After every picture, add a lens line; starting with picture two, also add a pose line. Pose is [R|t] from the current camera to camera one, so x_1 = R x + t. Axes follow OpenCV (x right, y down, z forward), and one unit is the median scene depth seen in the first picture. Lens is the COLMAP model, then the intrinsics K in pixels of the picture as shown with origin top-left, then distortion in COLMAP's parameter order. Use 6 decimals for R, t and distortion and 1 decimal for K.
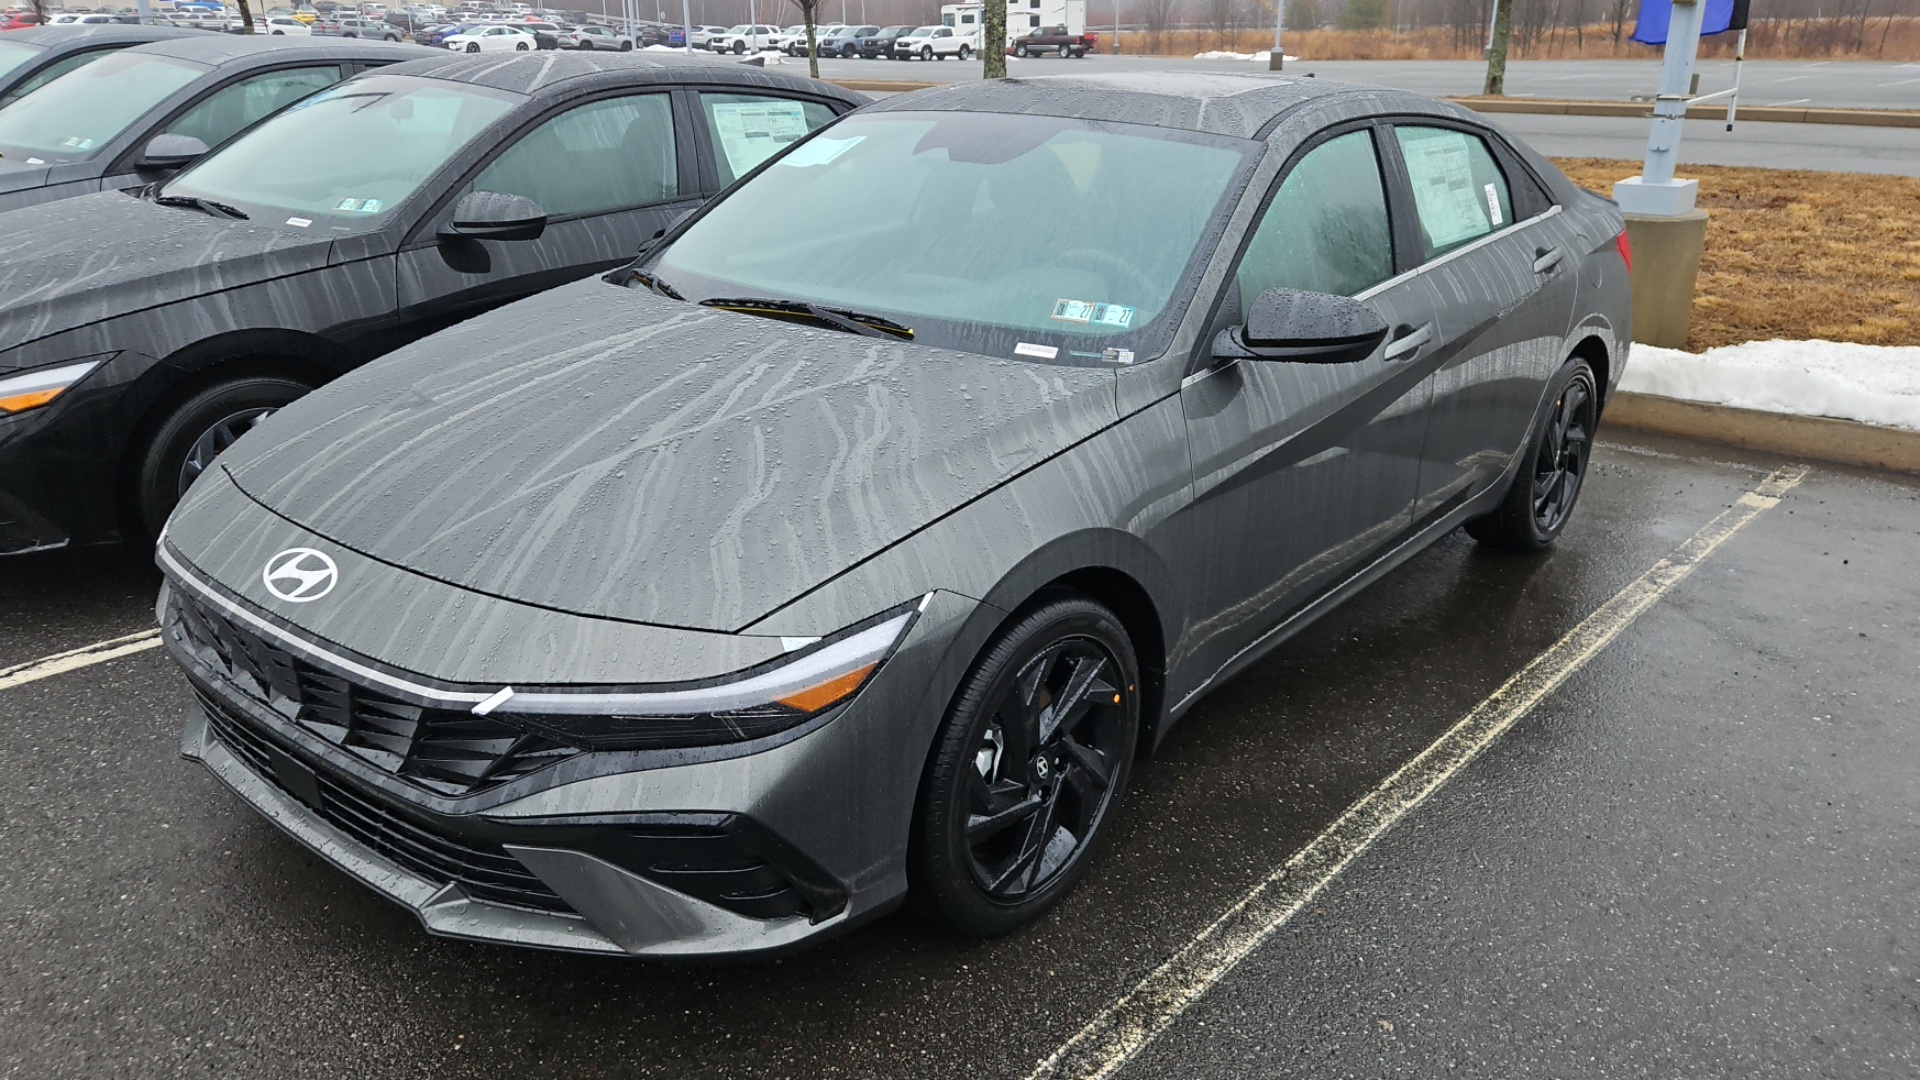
lens RADIAL K [[1367.2, 0, 951.5], [0, 1367.2, 542.5], [0, 0, 1]] dist [0.059191, -0.037272]
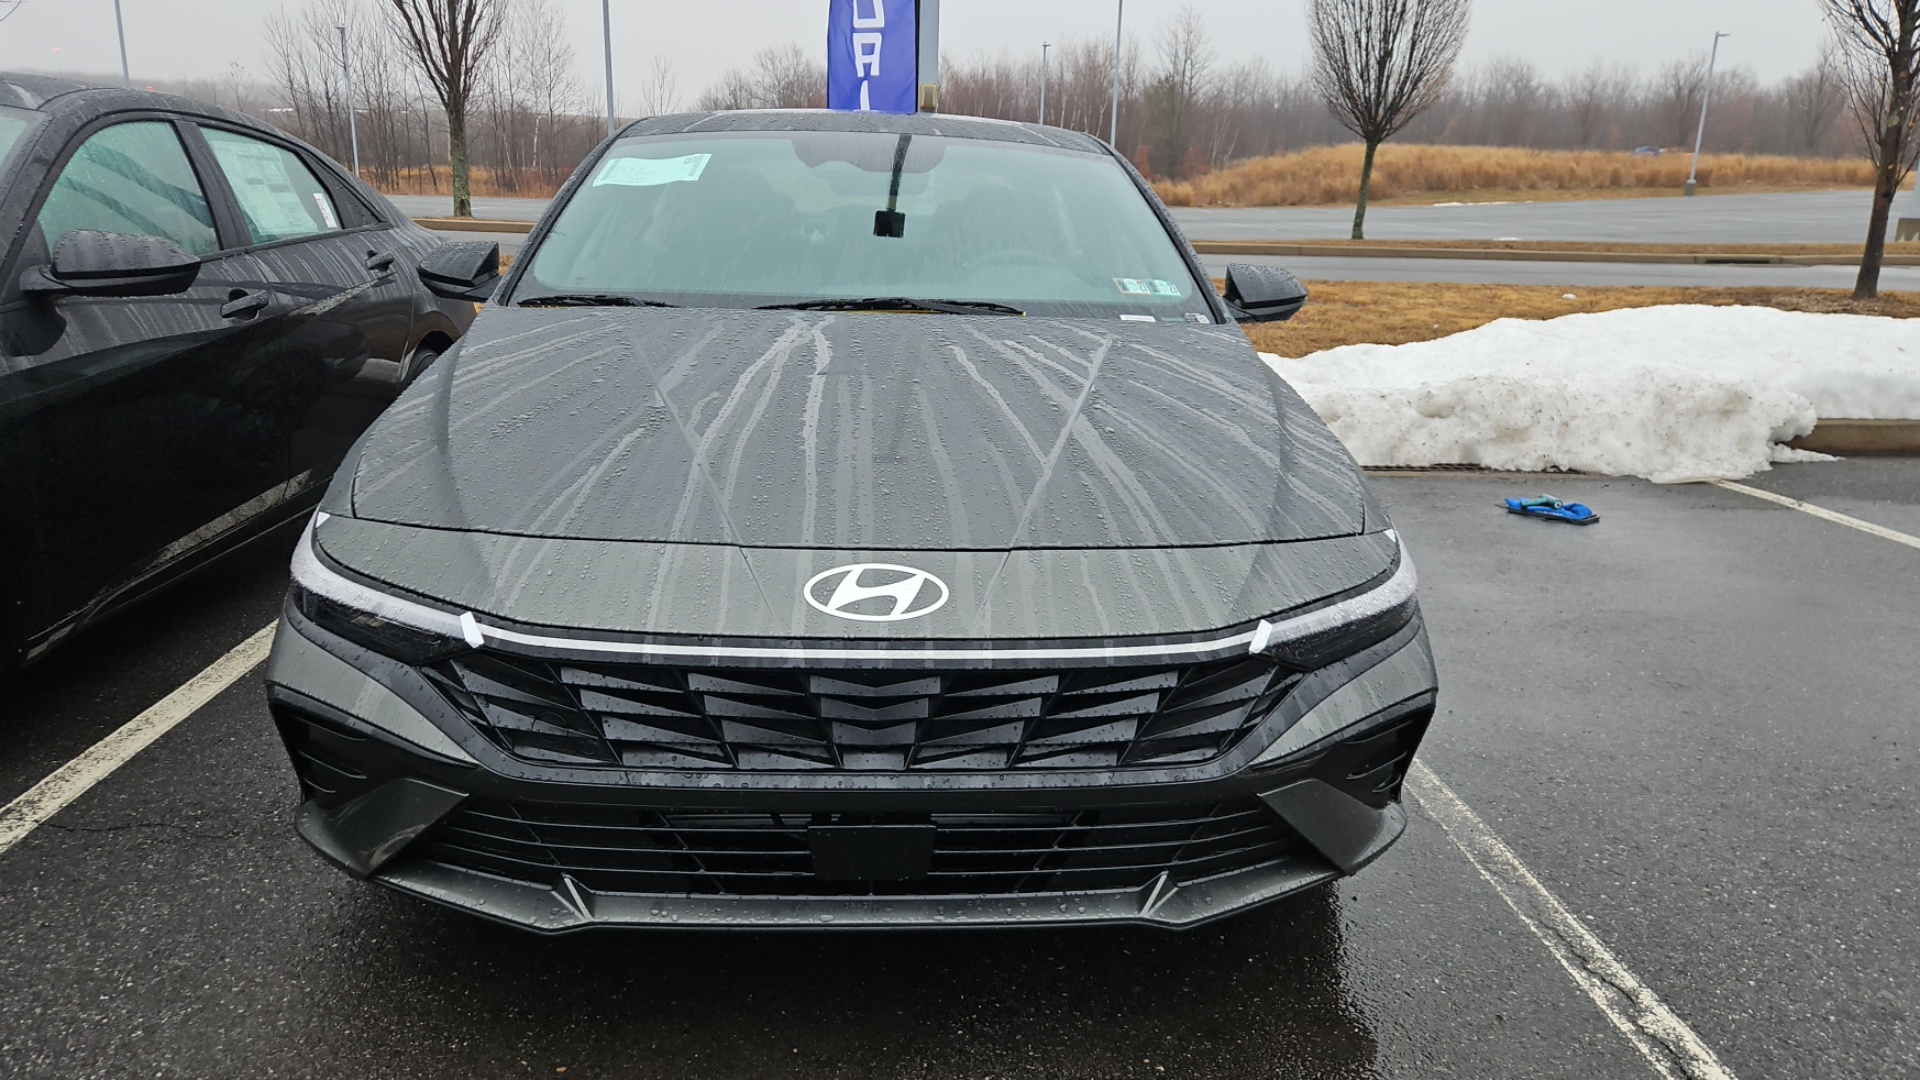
lens RADIAL K [[1367.2, 0, 952.7], [0, 1367.2, 544.3], [0, 0, 1]] dist [0.059191, -0.037272]
pose [[0.729565, -0.158697, 0.665244, -1.083613], [0.216616, 0.976246, -0.004673, 0.010461], [-0.648700, 0.147512, 0.746611, 0.407632]]
